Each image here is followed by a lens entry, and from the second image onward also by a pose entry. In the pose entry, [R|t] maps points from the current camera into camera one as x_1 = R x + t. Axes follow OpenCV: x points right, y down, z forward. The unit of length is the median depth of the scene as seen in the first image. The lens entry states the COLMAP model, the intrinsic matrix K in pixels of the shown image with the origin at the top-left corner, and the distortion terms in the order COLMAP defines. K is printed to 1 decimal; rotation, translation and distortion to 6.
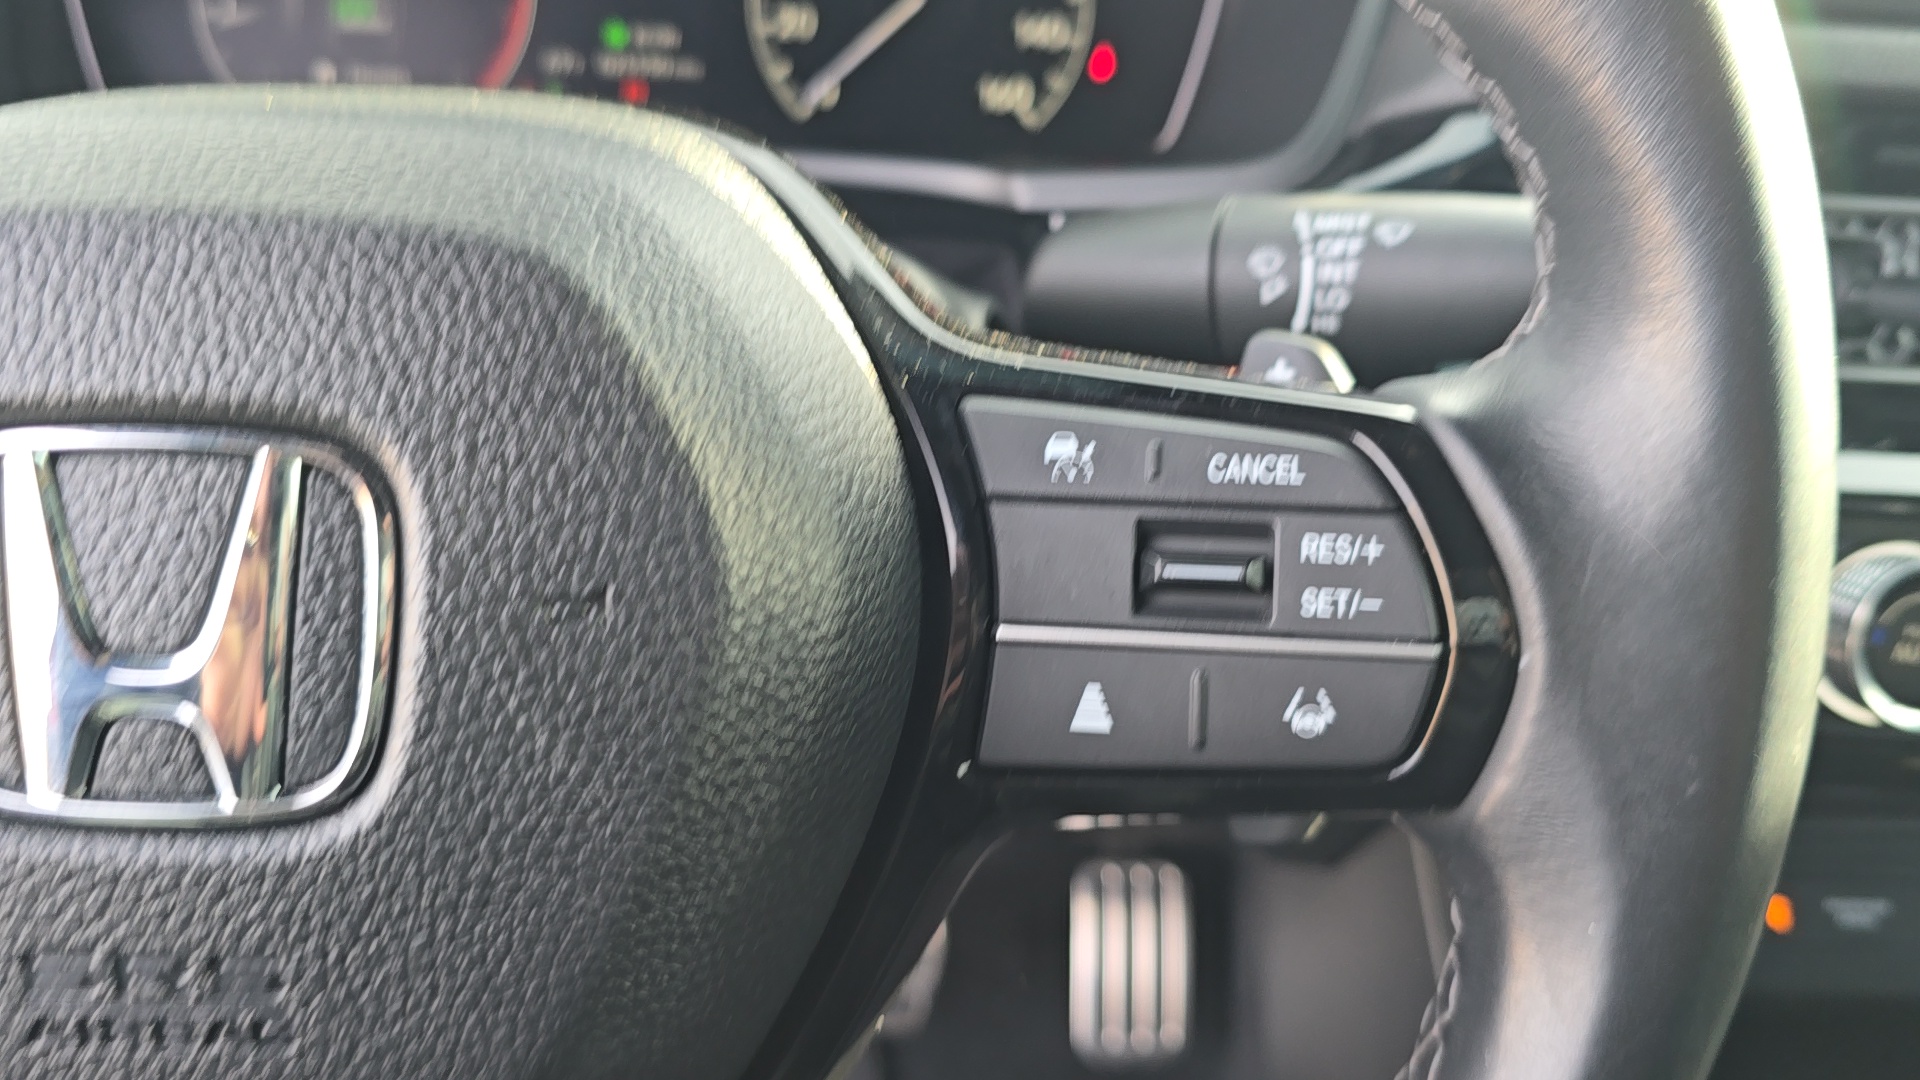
lens RADIAL K [[1700.1, 0, 962.5], [0, 1700.1, 538.5], [0, 0, 1]] dist [-0.047737, -0.026773]
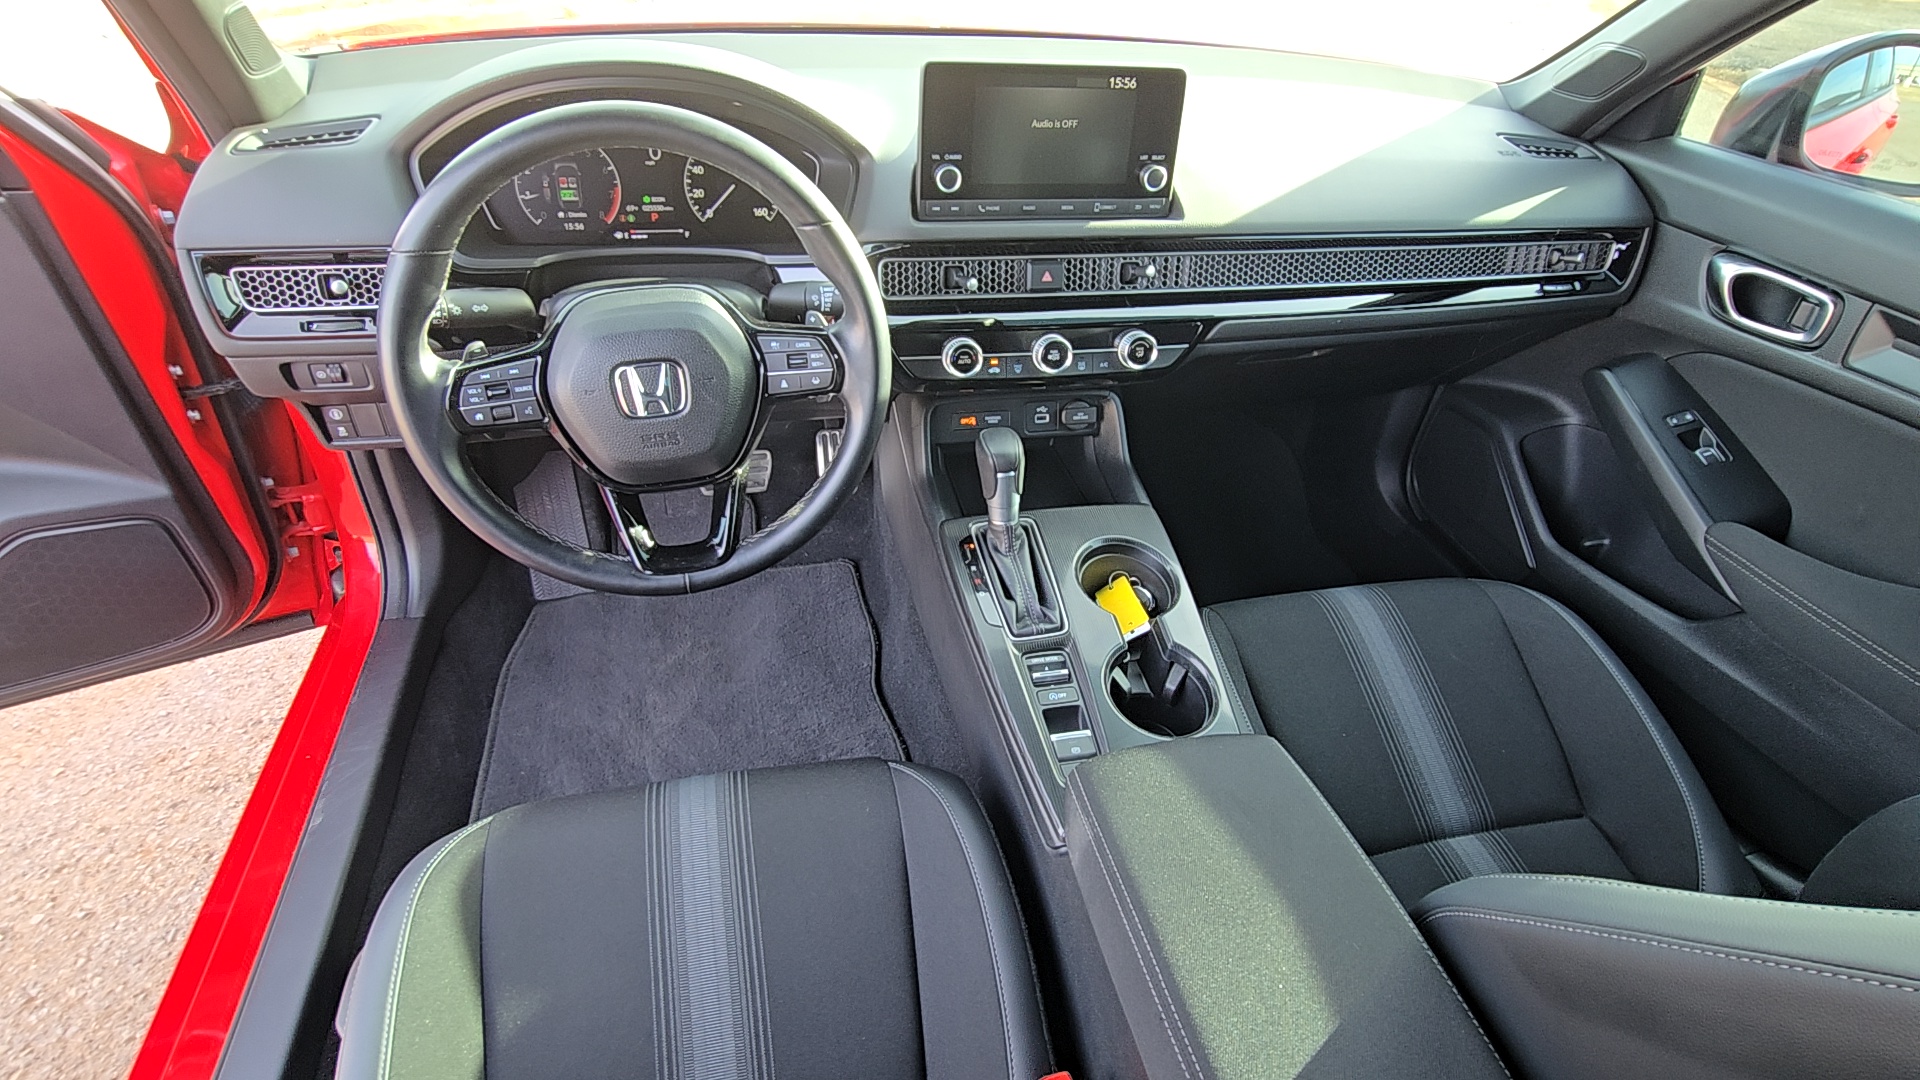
lens RADIAL K [[969.7, 0, 976.4], [0, 969.7, 536.7], [0, 0, 1]] dist [-0.003764, -0.000693]
pose [[0.978760, -0.101833, 0.177931, 0.084781], [0.048305, 0.958027, 0.282577, -0.371540], [-0.199239, -0.267980, 0.942598, -2.811328]]
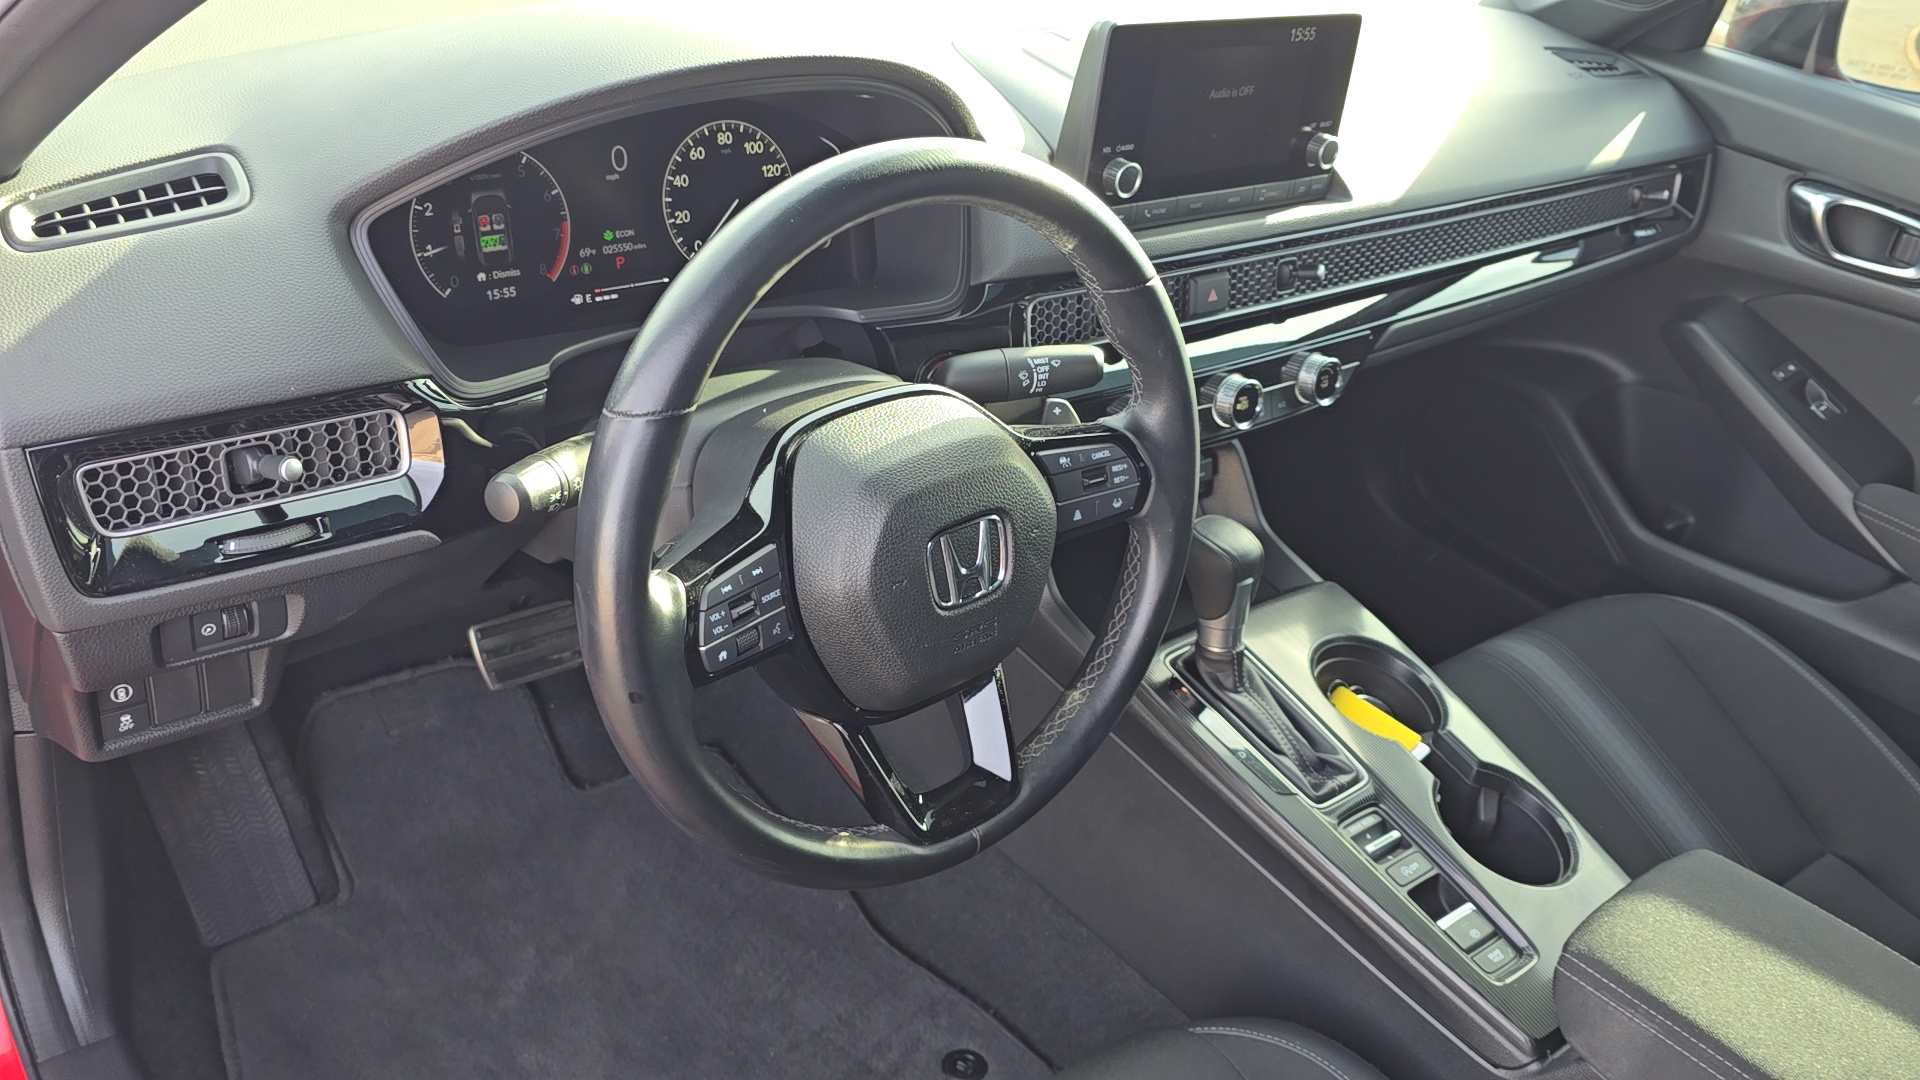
lens RADIAL K [[1596.9, 0, 965.0], [0, 1596.9, 532.9], [0, 0, 1]] dist [-0.027451, 0.006200]
pose [[0.787519, -0.252620, 0.562136, -2.458935], [0.100923, 0.952678, 0.286740, -1.081085], [-0.607970, -0.169080, 0.775747, -2.029983]]
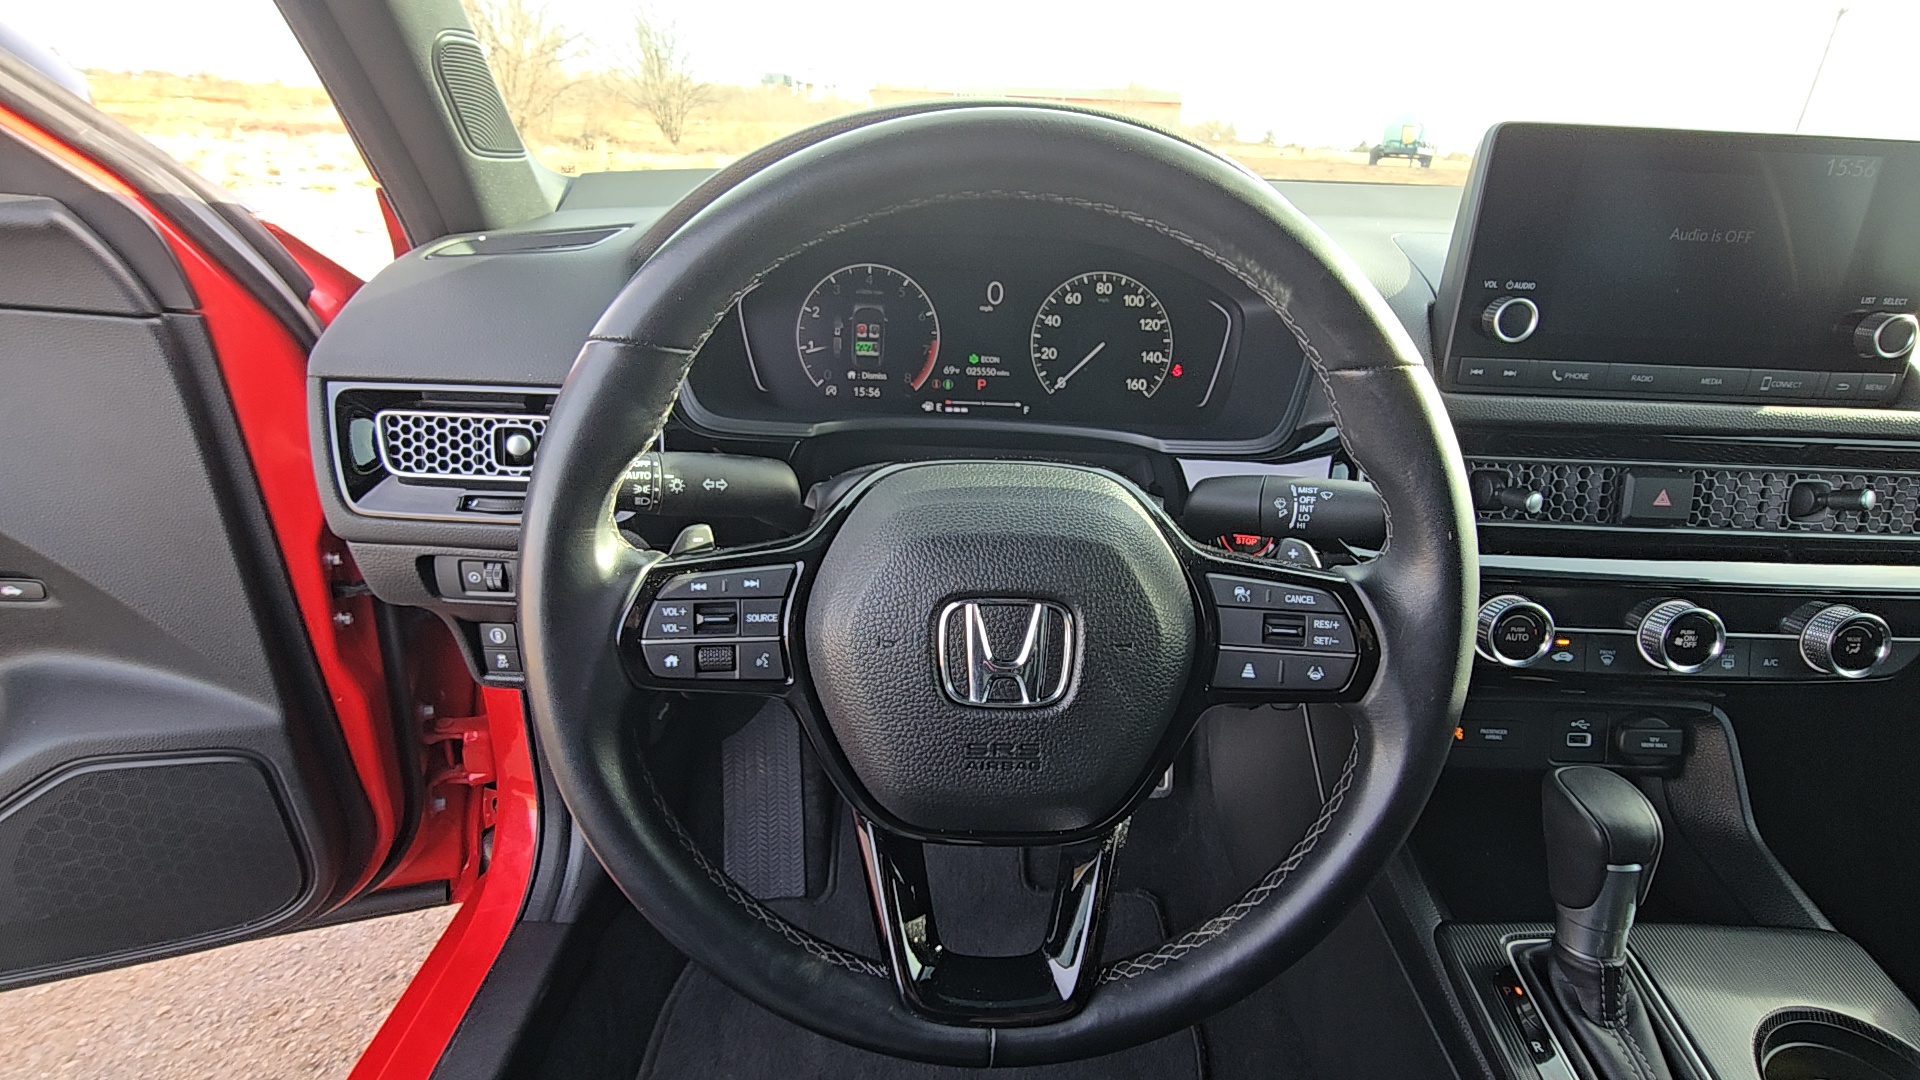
lens RADIAL K [[969.7, 0, 979.0], [0, 969.7, 542.1], [0, 0, 1]] dist [-0.003764, -0.000693]
pose [[0.999919, 0.006778, -0.010749, -0.415326], [-0.006371, 0.999277, 0.037488, -0.210397], [0.010996, -0.037417, 0.999239, -0.852907]]
